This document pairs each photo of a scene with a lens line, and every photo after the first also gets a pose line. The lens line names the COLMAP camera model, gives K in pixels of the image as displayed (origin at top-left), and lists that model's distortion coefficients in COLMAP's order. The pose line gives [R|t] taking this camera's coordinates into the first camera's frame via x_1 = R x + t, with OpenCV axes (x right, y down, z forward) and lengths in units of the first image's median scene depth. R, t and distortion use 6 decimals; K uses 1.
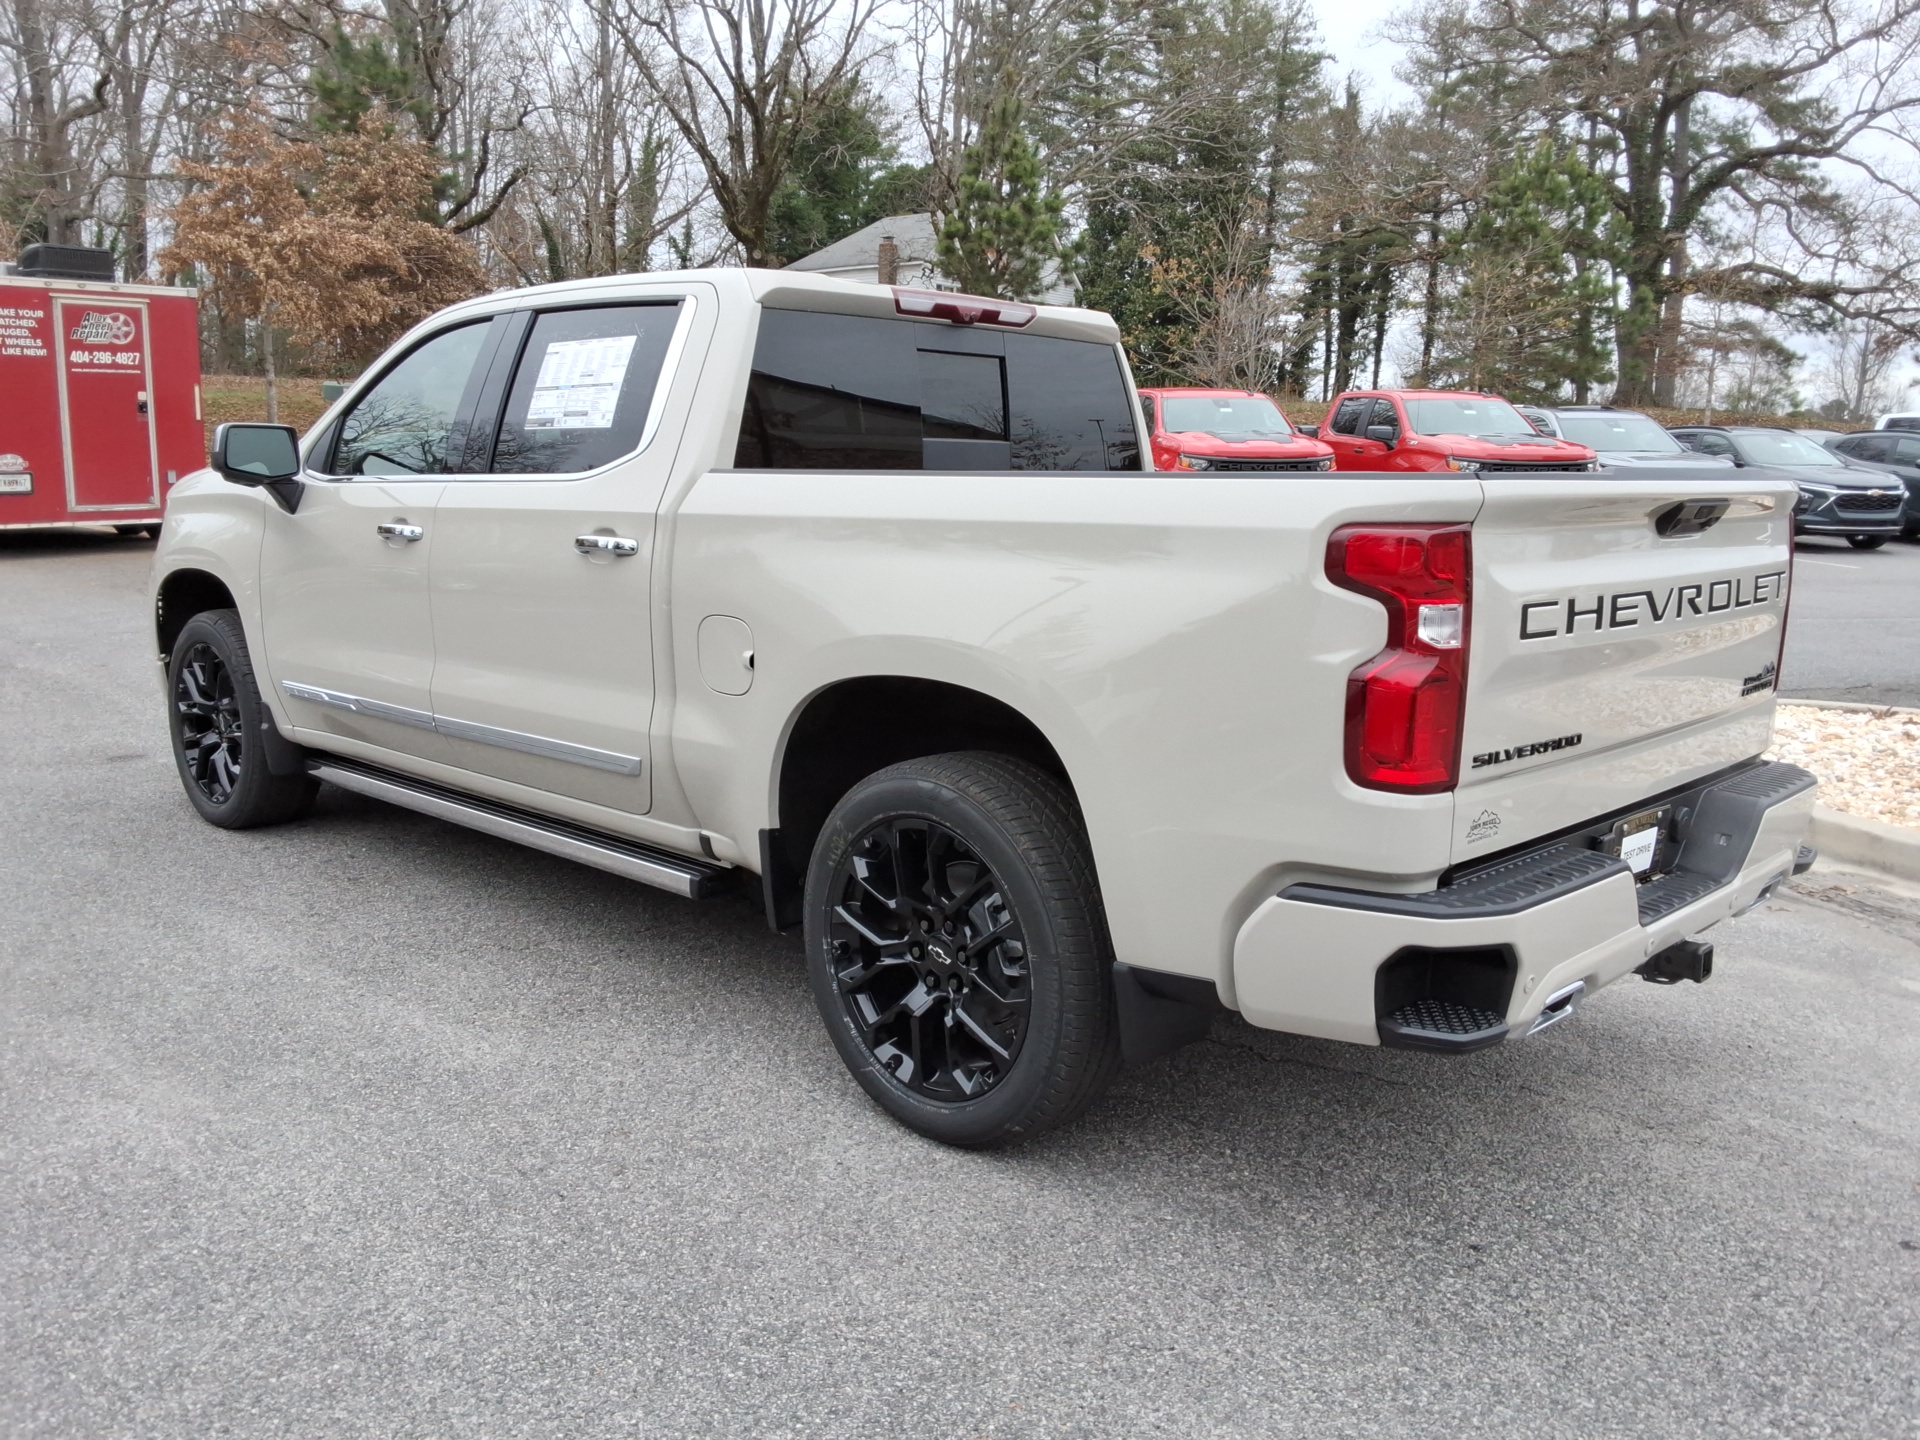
lens RADIAL K [[1536.0, 0, 971.8], [0, 1536.0, 695.5], [0, 0, 1]] dist [0.109563, -0.157586]
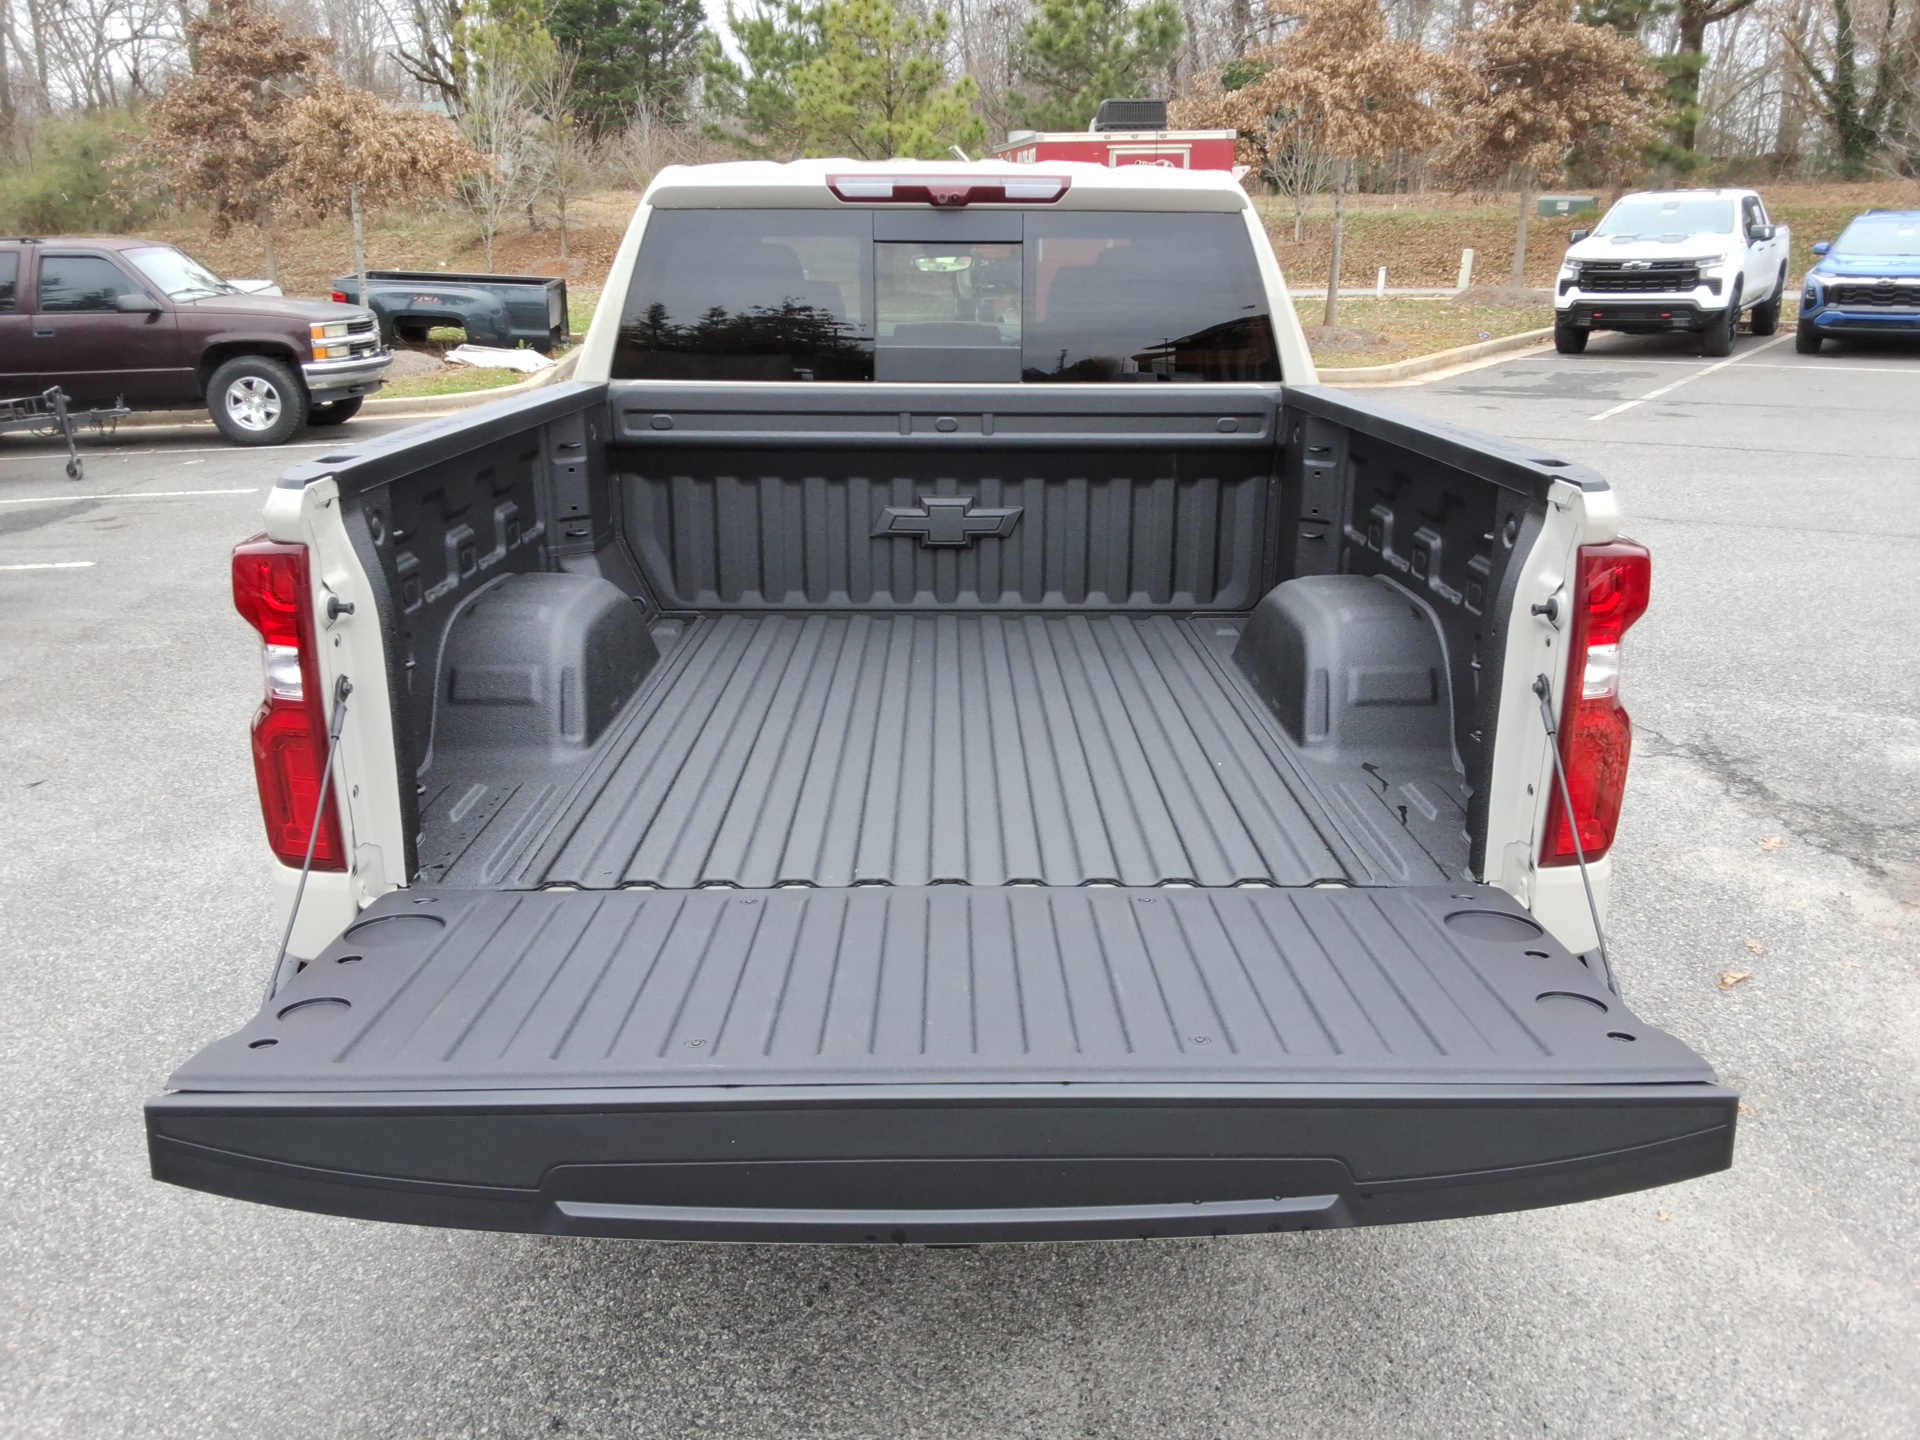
lens RADIAL K [[1536.0, 0, 970.5], [0, 1536.0, 688.1], [0, 0, 1]] dist [0.109563, -0.157586]
pose [[0.702355, 0.179734, -0.688763, 0.617502], [-0.100993, 0.982971, 0.153522, -0.108416], [0.704626, -0.038267, 0.708546, 0.376686]]
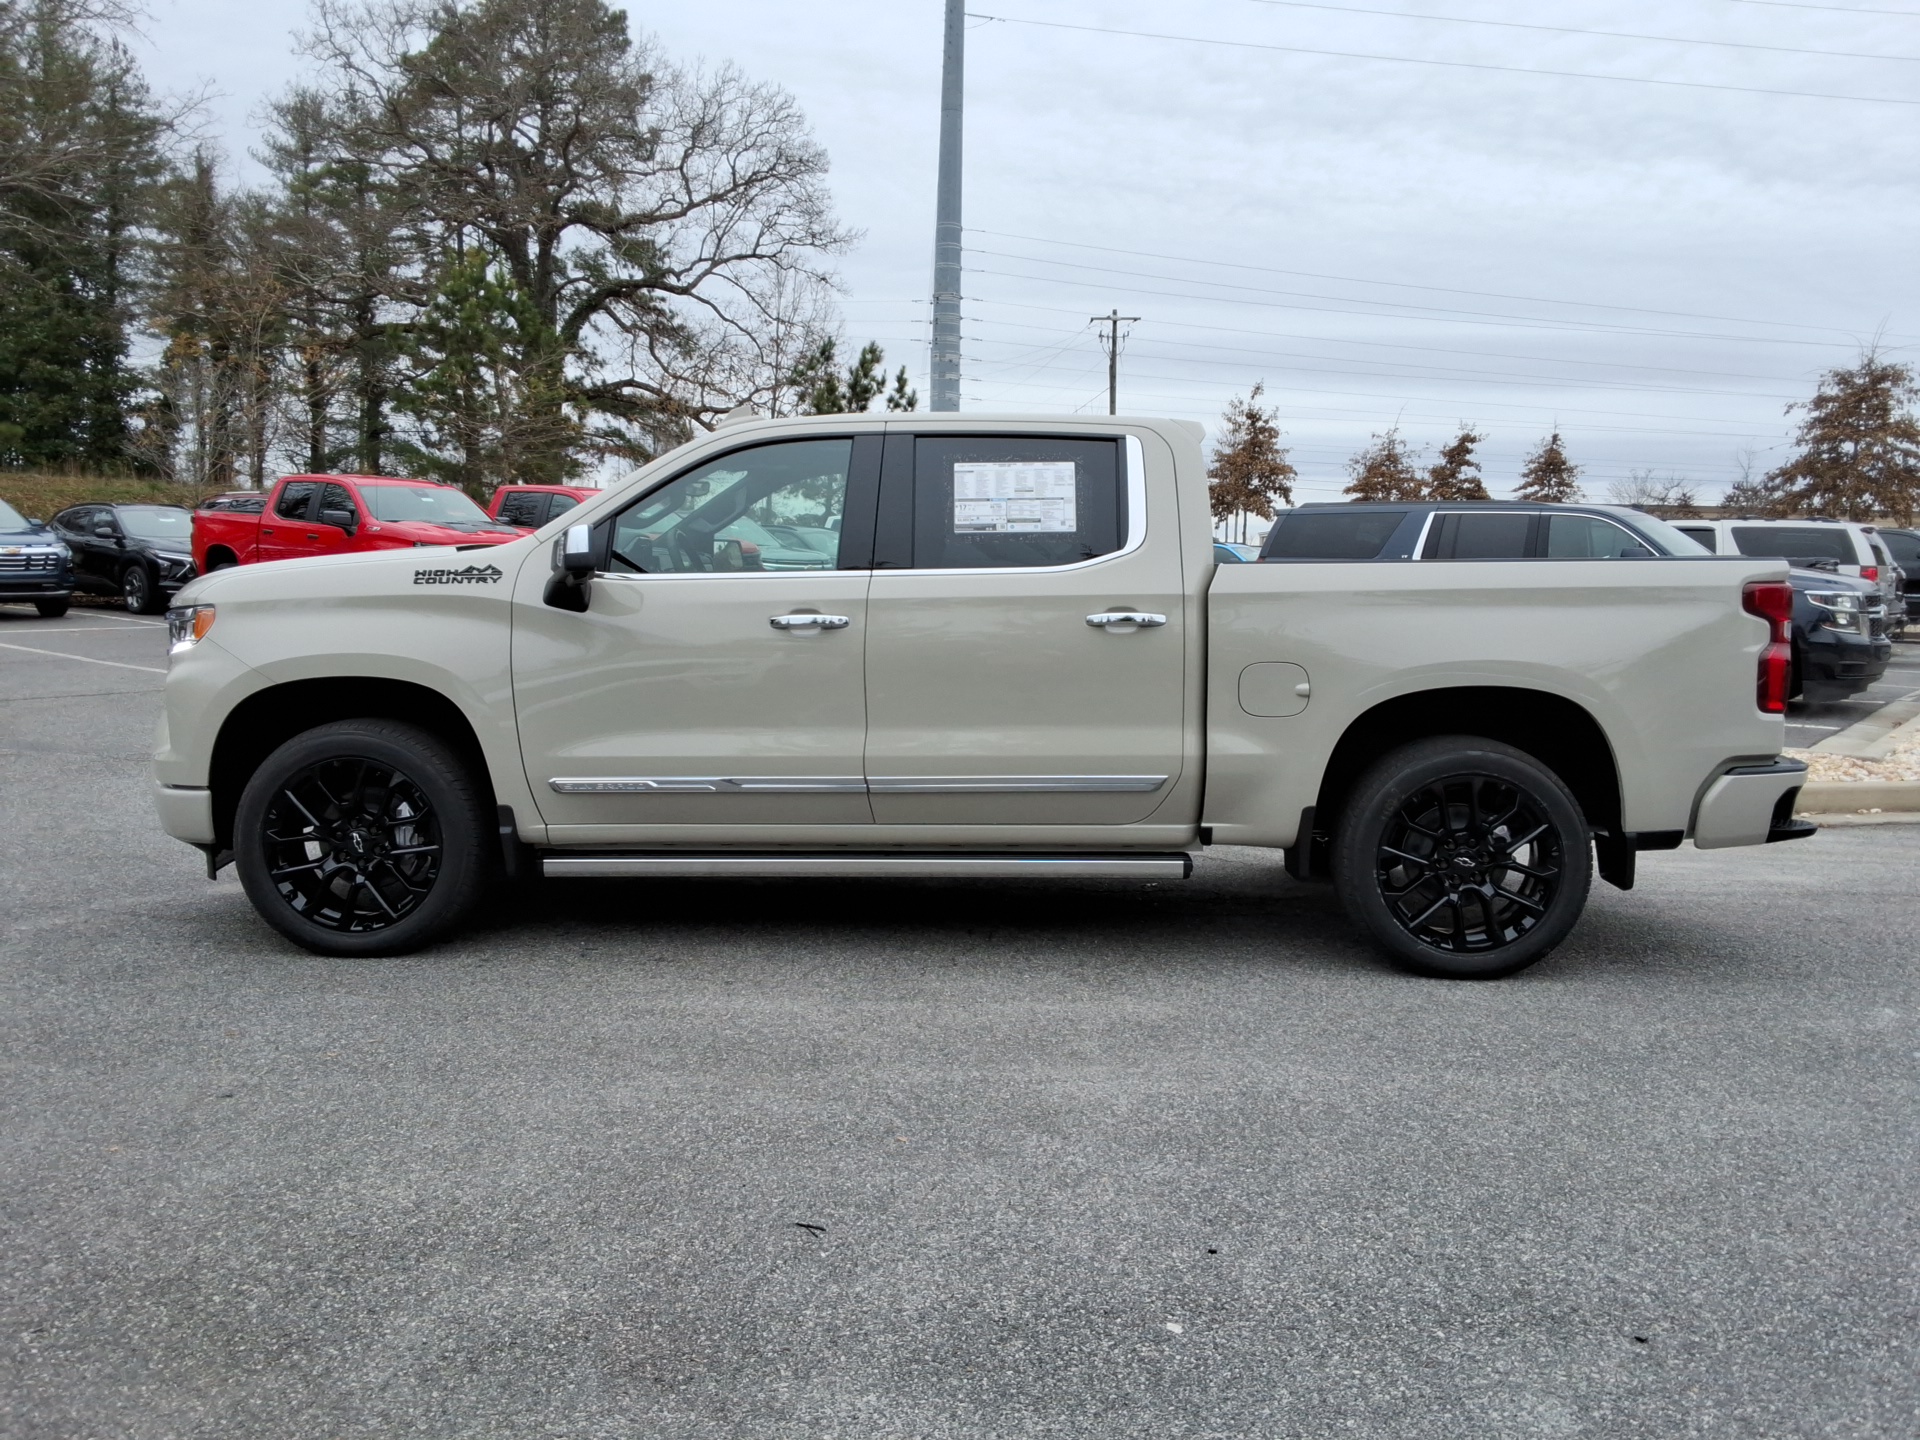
lens RADIAL K [[1536.0, 0, 968.5], [0, 1536.0, 710.0], [0, 0, 1]] dist [0.109563, -0.157586]
pose [[0.739895, -0.073870, 0.668654, -1.067385], [0.105186, 0.994431, -0.006533, -0.022587], [-0.664448, 0.075167, 0.743545, 0.099190]]
